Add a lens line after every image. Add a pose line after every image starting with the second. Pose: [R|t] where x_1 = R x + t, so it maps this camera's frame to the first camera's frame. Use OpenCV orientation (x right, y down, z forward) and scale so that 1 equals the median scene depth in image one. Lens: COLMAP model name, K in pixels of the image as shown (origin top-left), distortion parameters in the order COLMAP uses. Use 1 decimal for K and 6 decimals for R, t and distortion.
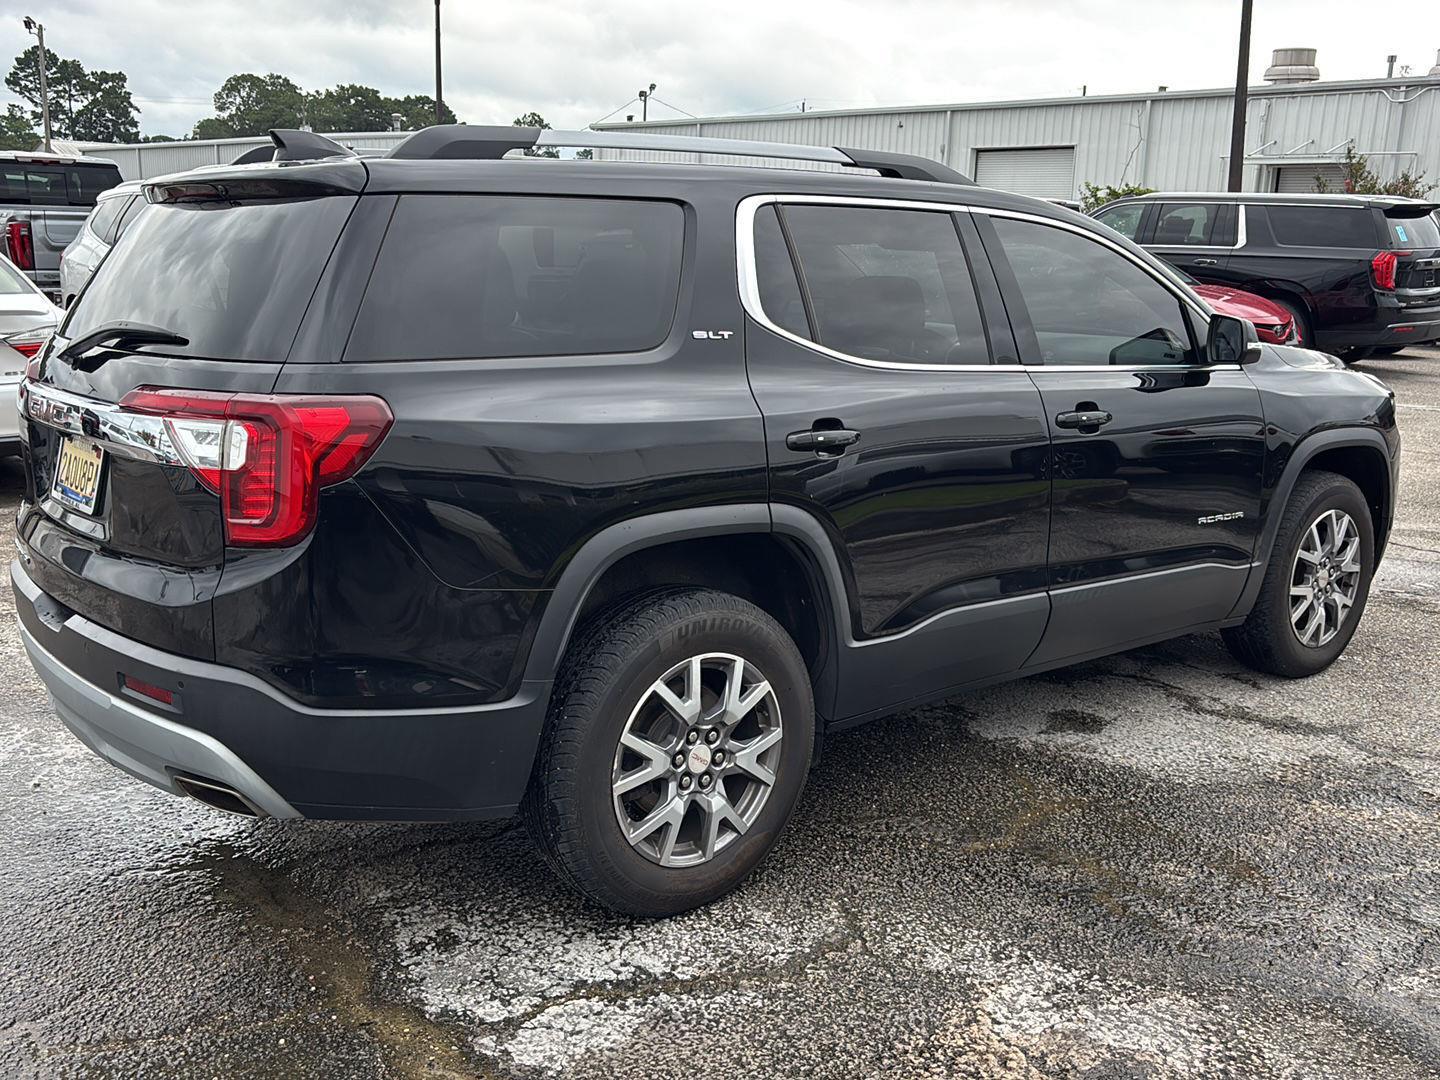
lens RADIAL K [[1413.7, 0, 725.1], [0, 1413.7, 535.8], [0, 0, 1]] dist [0.032850, 0.000000]
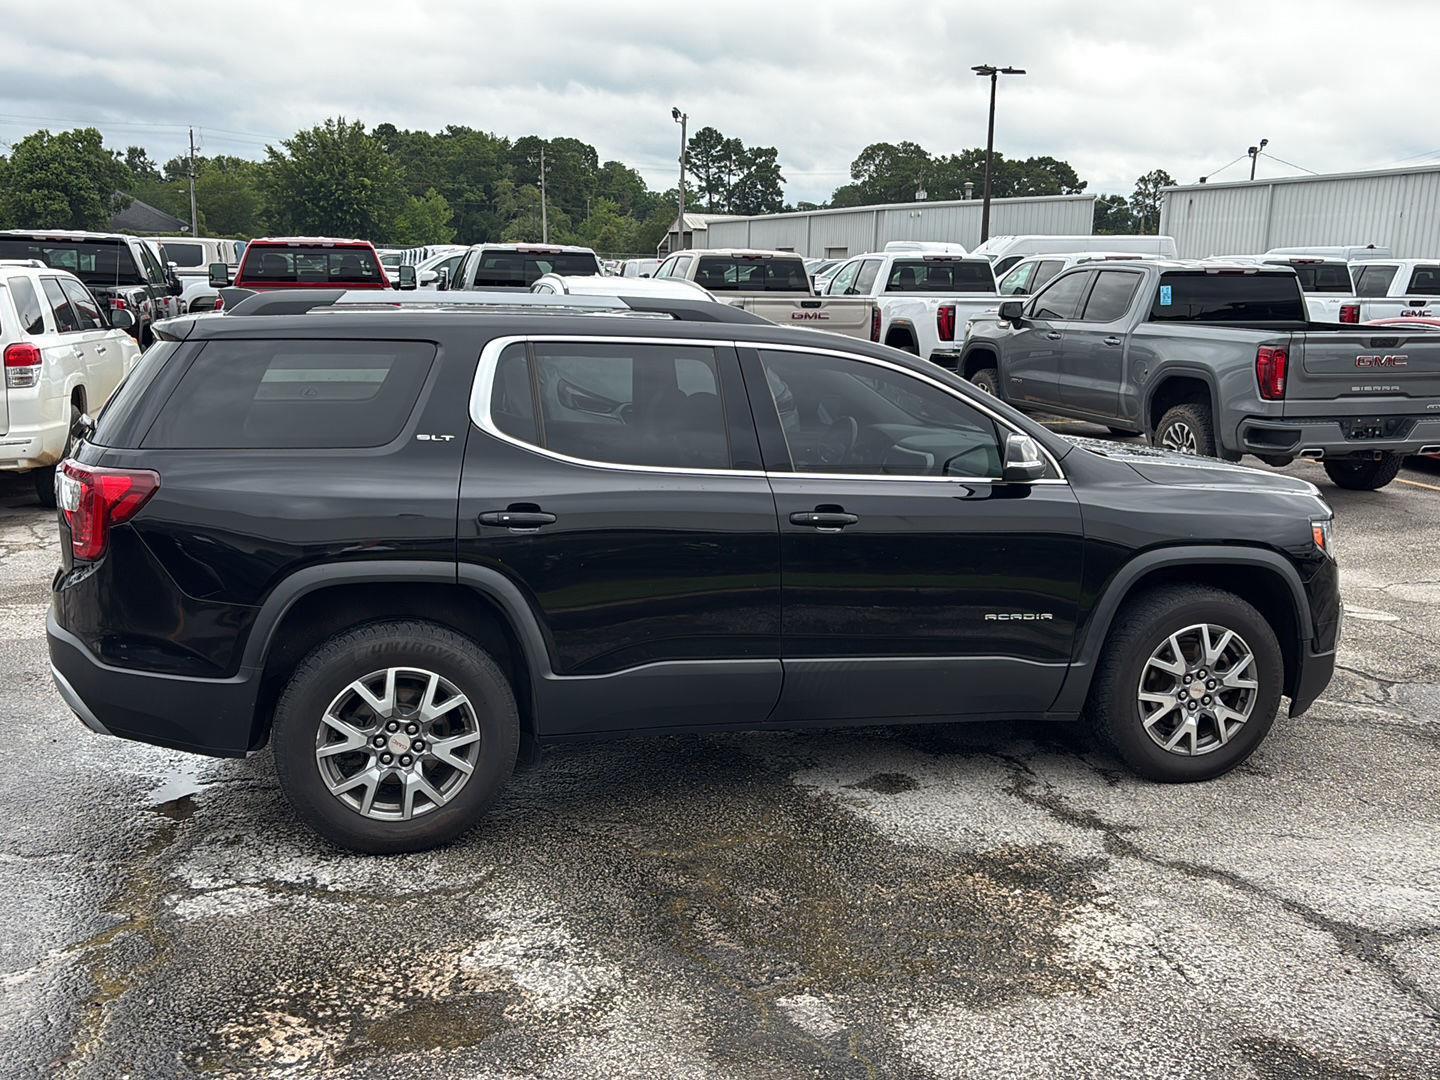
lens RADIAL K [[1413.7, 0, 732.1], [0, 1413.7, 549.5], [0, 0, 1]] dist [0.032850, 0.000000]
pose [[0.906314, 0.082265, -0.414520, 0.618260], [-0.093579, 0.995587, -0.007021, -0.038225], [0.412113, 0.045154, 0.910013, -0.100213]]
